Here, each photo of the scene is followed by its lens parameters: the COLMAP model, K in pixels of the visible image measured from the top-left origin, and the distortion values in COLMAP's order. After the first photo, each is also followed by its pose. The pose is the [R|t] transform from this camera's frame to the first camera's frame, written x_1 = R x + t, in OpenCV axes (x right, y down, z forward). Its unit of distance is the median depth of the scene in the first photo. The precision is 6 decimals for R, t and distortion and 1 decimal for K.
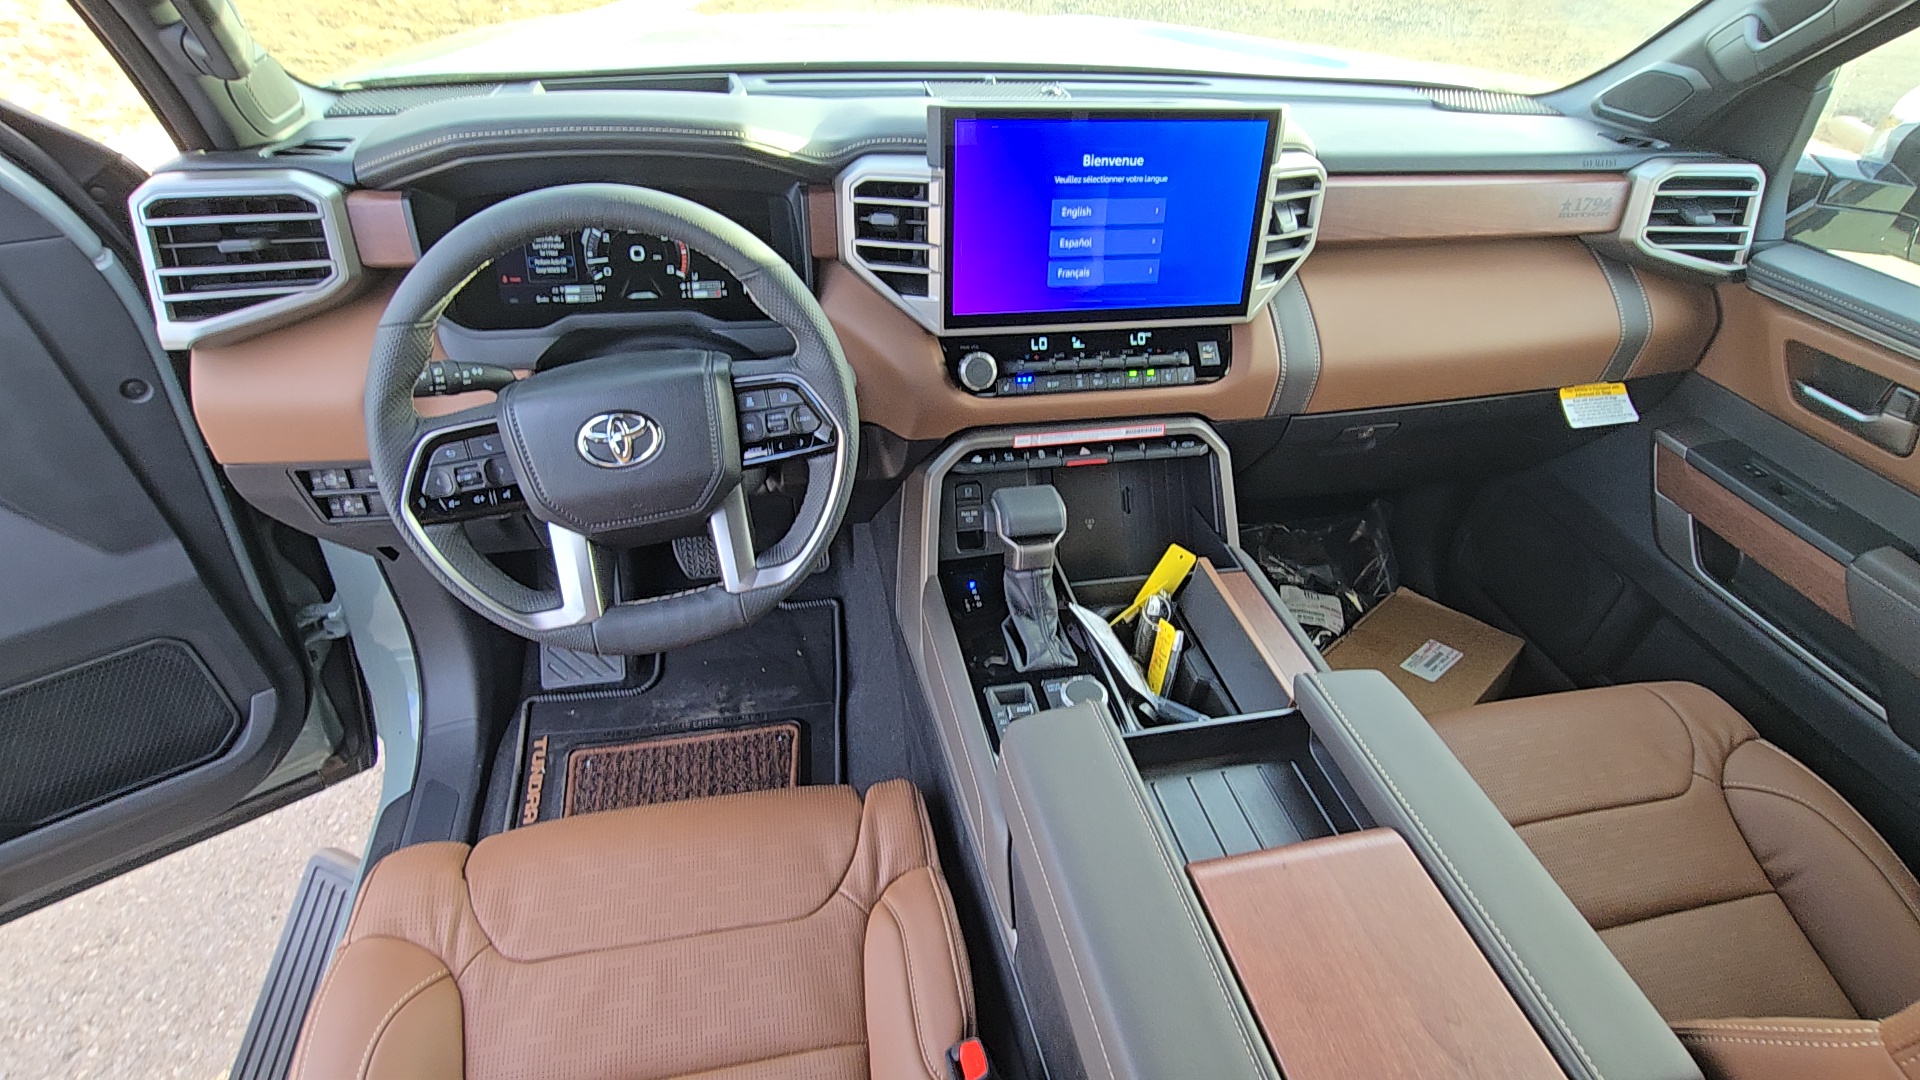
lens RADIAL K [[977.5, 0, 971.8], [0, 977.5, 538.8], [0, 0, 1]] dist [0.001901, 0.001146]
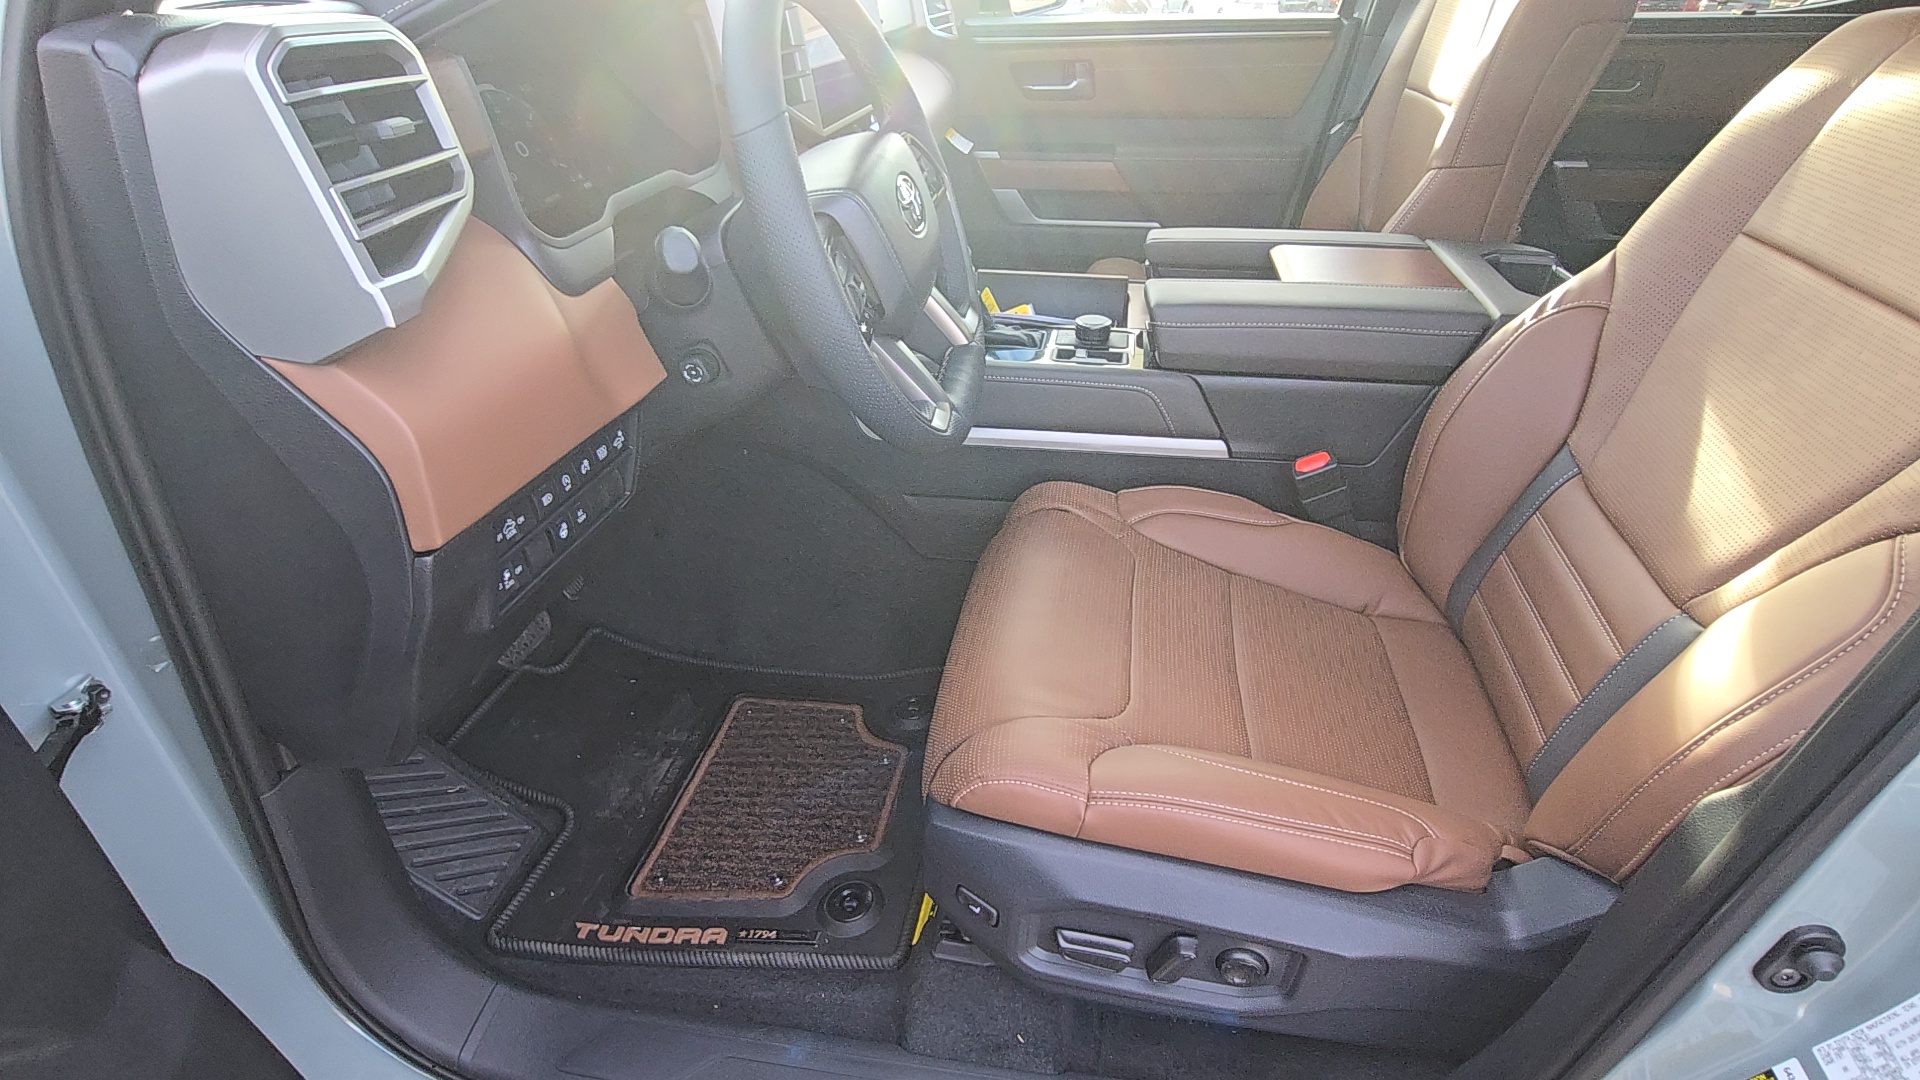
lens RADIAL K [[977.5, 0, 964.5], [0, 977.5, 538.4], [0, 0, 1]] dist [0.001901, 0.001146]
pose [[0.375174, -0.520573, 0.766974, -0.975965], [0.567750, 0.783100, 0.253797, -0.045642], [-0.732737, 0.340232, 0.589354, 0.387492]]
